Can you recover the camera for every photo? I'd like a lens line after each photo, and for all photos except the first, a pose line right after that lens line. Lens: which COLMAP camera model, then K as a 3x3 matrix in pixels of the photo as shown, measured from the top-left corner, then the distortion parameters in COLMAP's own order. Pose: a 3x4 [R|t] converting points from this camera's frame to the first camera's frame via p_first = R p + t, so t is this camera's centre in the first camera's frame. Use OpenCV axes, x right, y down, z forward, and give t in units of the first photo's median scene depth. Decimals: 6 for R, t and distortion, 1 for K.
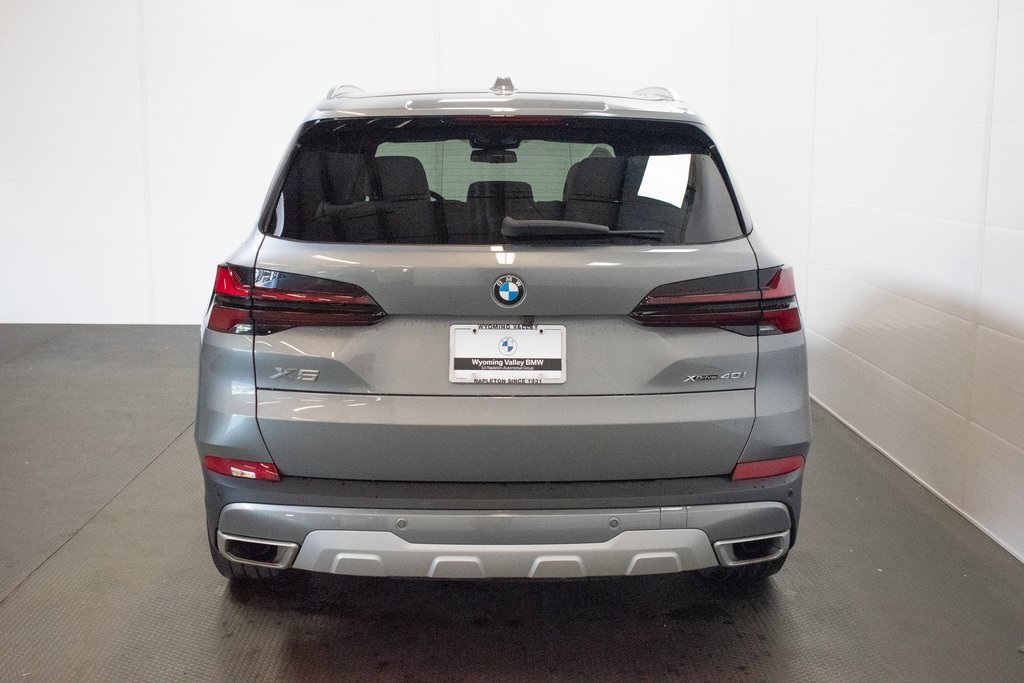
lens RADIAL K [[1075.0, 0, 513.3], [0, 1075.0, 344.3], [0, 0, 1]] dist [-0.006277, 0.000000]
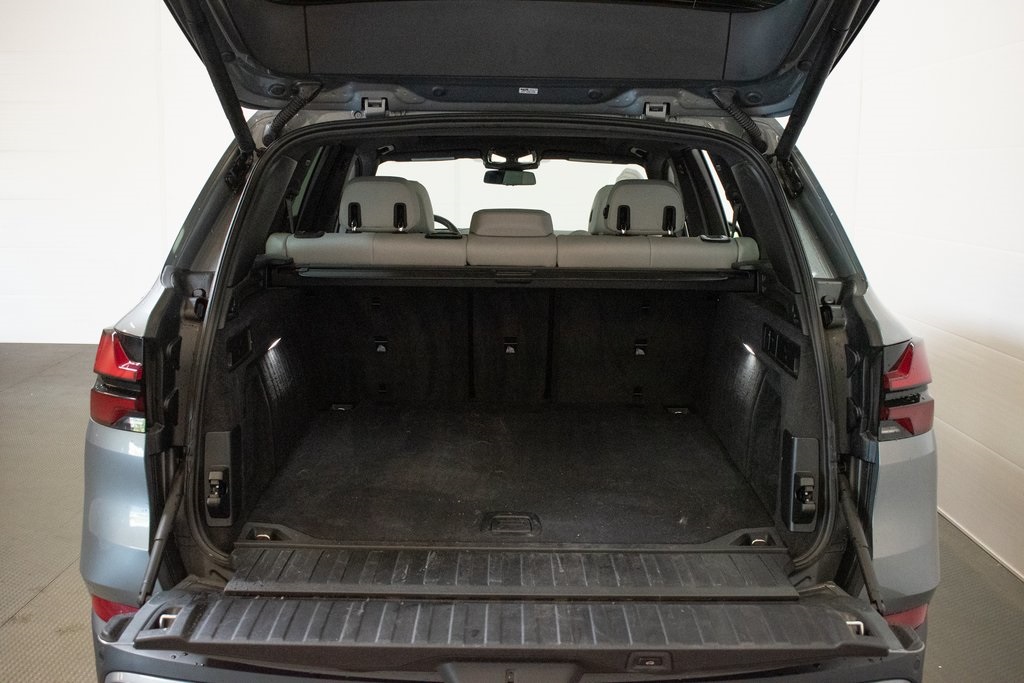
lens RADIAL K [[996.7, 0, 511.0], [0, 996.7, 341.1], [0, 0, 1]] dist [-0.052869, 0.000000]
pose [[0.999664, 0.010696, -0.023592, 0.004057], [-0.010944, 0.999886, -0.010418, -0.035161], [0.023478, 0.010673, 0.999667, 0.202372]]
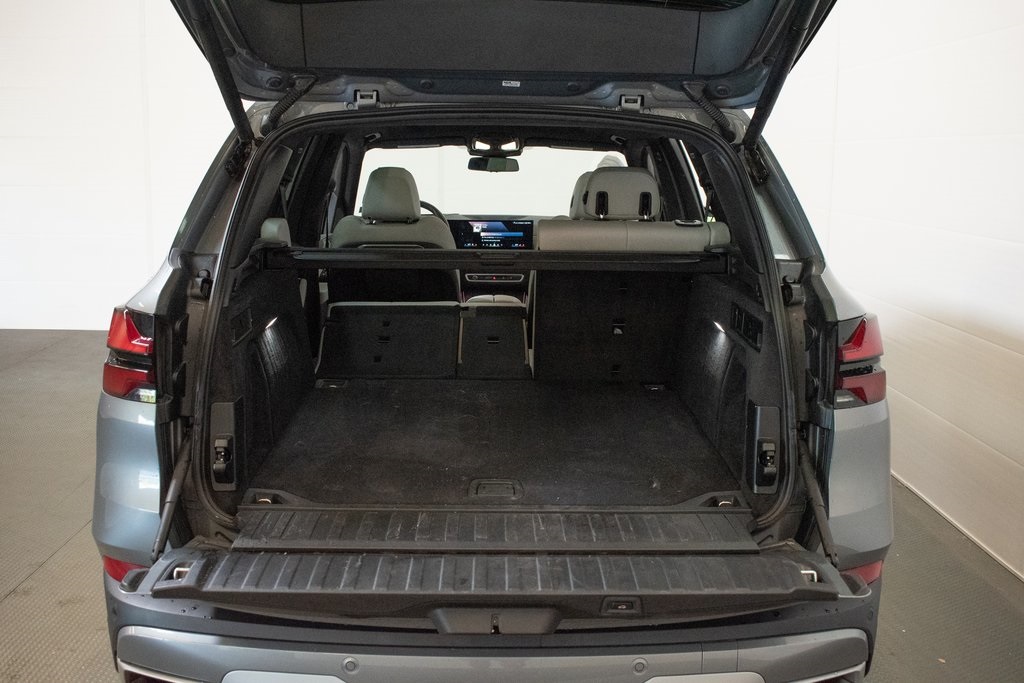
lens RADIAL K [[996.7, 0, 510.0], [0, 996.7, 339.9], [0, 0, 1]] dist [-0.052869, 0.000000]
pose [[0.999924, 0.008925, -0.008540, 0.004660], [-0.008906, 0.999958, 0.002191, -0.031078], [0.008559, -0.002115, 0.999961, 0.173604]]
